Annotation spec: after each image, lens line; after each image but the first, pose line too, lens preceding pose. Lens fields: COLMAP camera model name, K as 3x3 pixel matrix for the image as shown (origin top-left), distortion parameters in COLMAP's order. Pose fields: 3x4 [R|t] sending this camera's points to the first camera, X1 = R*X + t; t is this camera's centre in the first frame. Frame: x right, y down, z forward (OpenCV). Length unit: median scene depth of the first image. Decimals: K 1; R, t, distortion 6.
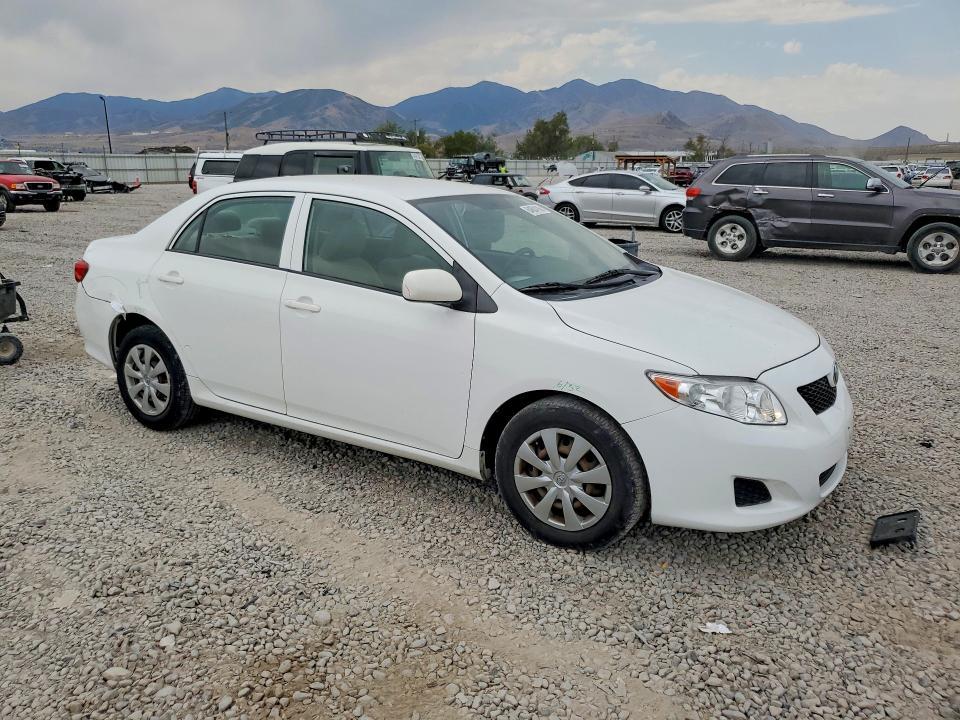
lens RADIAL K [[683.7, 0, 476.2], [0, 683.7, 363.2], [0, 0, 1]] dist [0.011405, -0.001542]
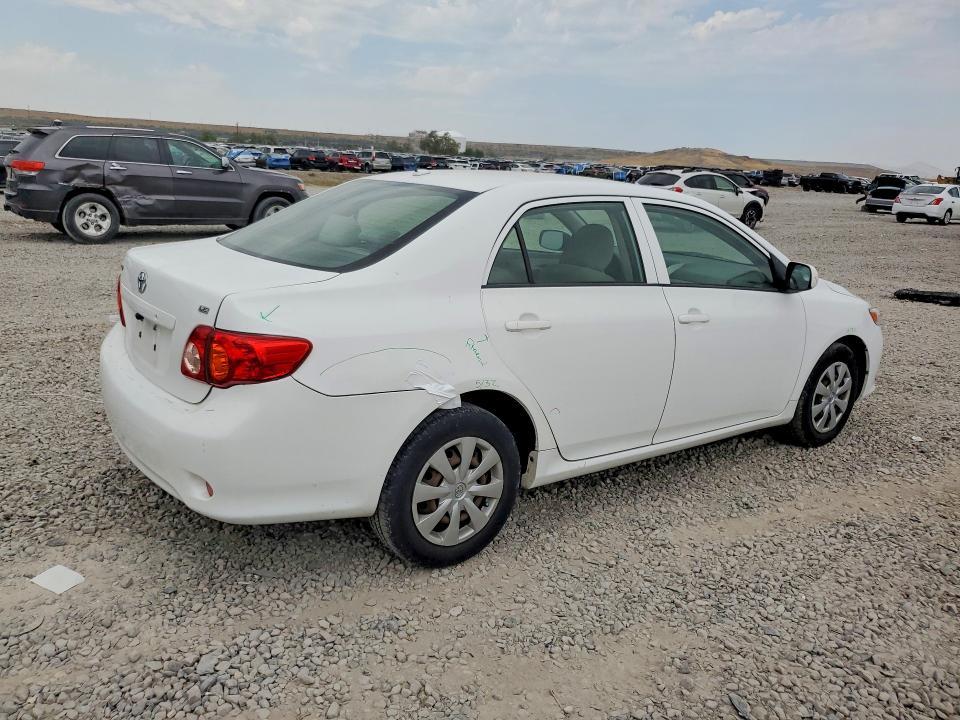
lens RADIAL K [[683.7, 0, 475.4], [0, 683.7, 354.6], [0, 0, 1]] dist [0.011405, -0.001542]
pose [[0.471156, -0.221903, 0.853681, -0.207944], [0.197724, 0.969778, 0.142955, -0.039403], [-0.859603, 0.101440, 0.500792, 0.135568]]
